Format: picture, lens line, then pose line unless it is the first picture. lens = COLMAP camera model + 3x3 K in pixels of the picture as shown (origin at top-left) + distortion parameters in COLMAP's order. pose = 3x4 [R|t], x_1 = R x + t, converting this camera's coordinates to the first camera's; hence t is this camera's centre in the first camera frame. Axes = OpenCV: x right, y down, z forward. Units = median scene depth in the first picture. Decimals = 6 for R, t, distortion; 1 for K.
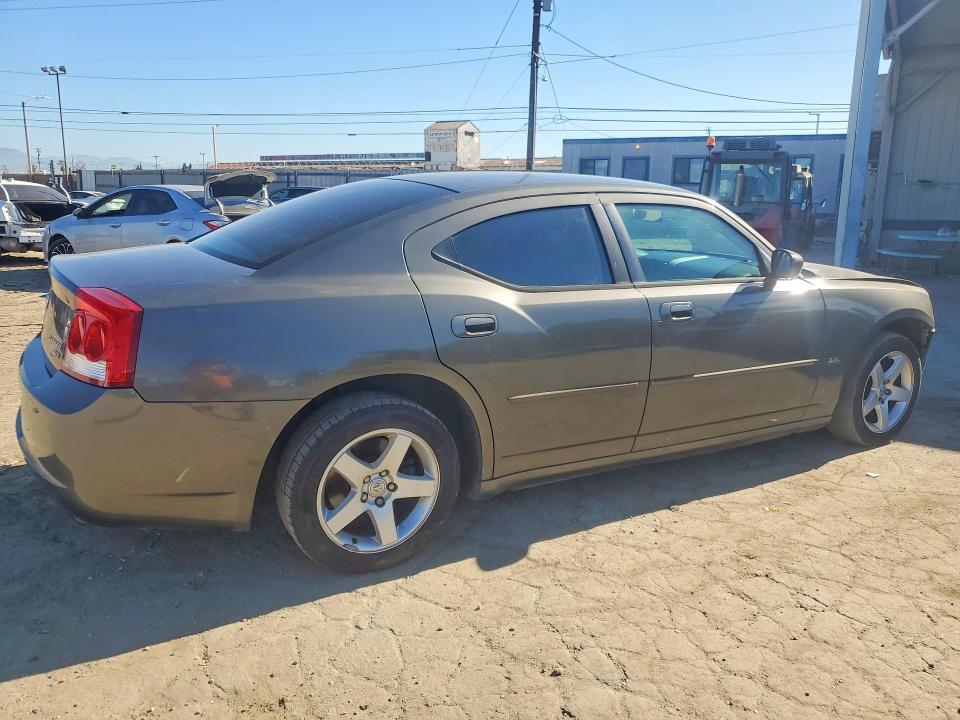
lens RADIAL K [[738.0, 0, 480.0], [0, 738.0, 360.0], [0, 0, 1]] dist [0.008407, 0.006953]
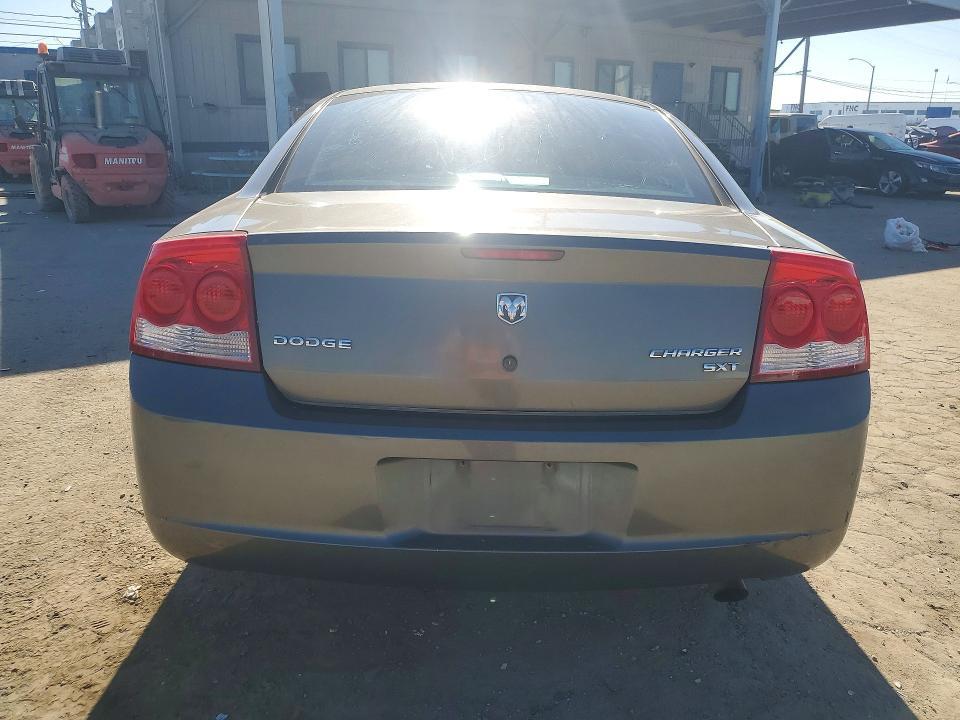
lens RADIAL K [[738.0, 0, 480.0], [0, 738.0, 360.0], [0, 0, 1]] dist [0.008407, 0.006953]
pose [[0.501225, -0.261374, 0.824898, -1.255641], [0.181487, 0.963841, 0.195123, -0.173792], [-0.846071, 0.051908, 0.530537, 0.903774]]
